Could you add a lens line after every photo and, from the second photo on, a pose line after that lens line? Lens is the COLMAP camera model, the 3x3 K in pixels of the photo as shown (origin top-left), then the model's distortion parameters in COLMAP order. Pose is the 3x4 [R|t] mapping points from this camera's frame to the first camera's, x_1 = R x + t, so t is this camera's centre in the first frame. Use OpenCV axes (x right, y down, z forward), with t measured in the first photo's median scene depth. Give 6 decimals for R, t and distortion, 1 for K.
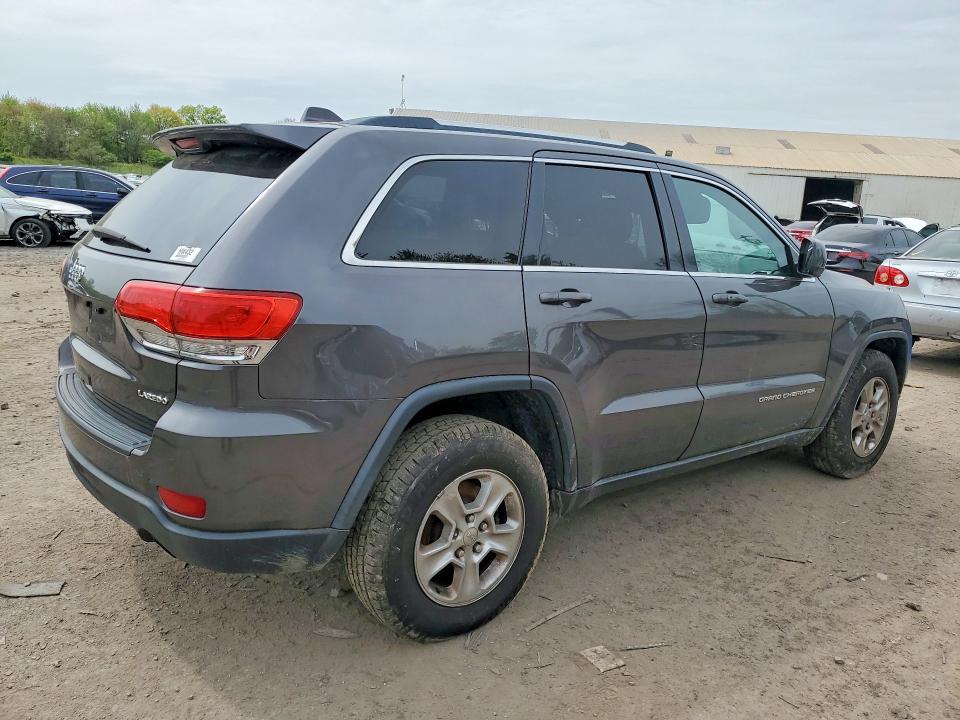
lens RADIAL K [[730.1, 0, 487.2], [0, 730.1, 359.3], [0, 0, 1]] dist [0.031511, -0.006202]
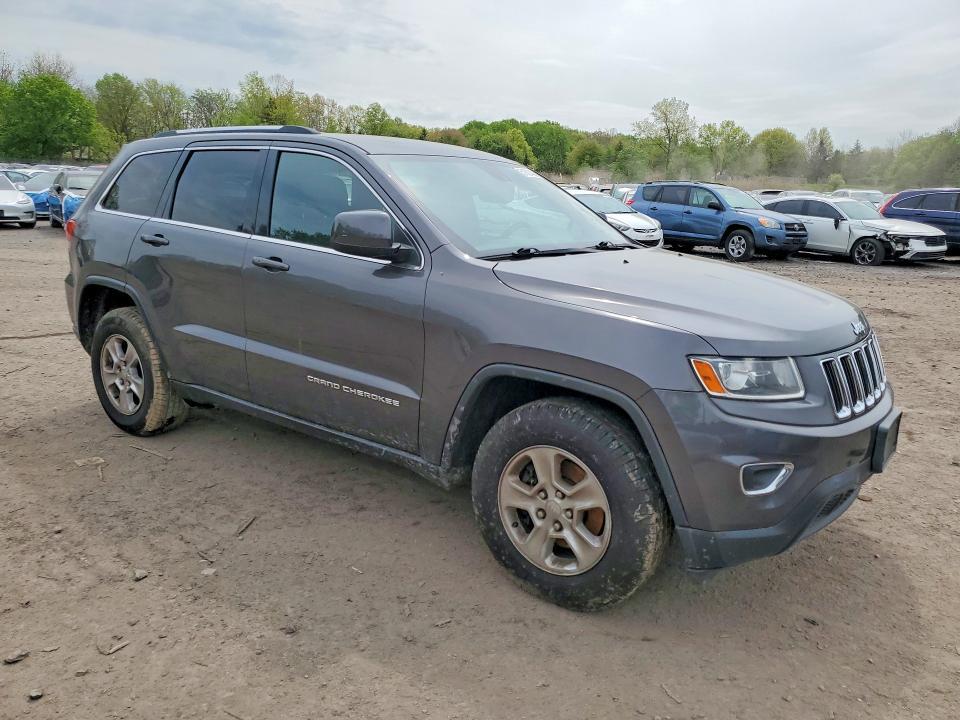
lens RADIAL K [[730.1, 0, 487.2], [0, 730.1, 359.3], [0, 0, 1]] dist [0.031511, -0.006202]
pose [[0.274475, 0.179067, -0.944774, 1.519352], [-0.219630, 0.968212, 0.119702, -0.152641], [0.936176, 0.174646, 0.305079, 1.050237]]
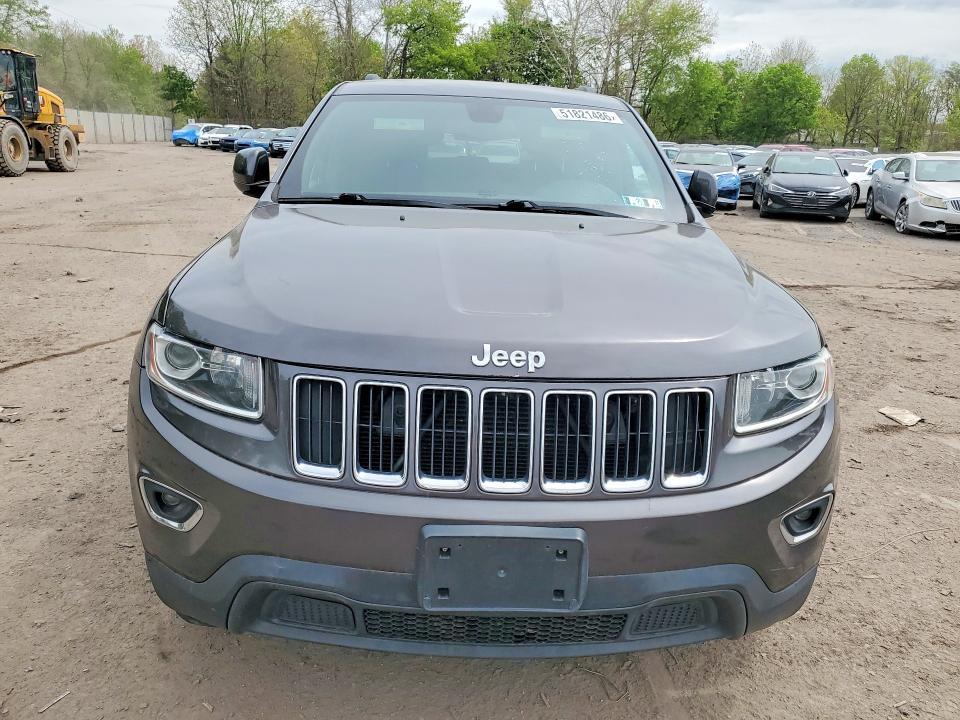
lens RADIAL K [[740.5, 0, 480.0], [0, 740.5, 360.0], [0, 0, 1]] dist [-0.002398, -0.001672]
pose [[-0.575505, 0.161831, -0.801626, 1.506507], [-0.230555, 0.908358, 0.348899, -0.160367], [0.784626, 0.385612, -0.485454, 1.086545]]
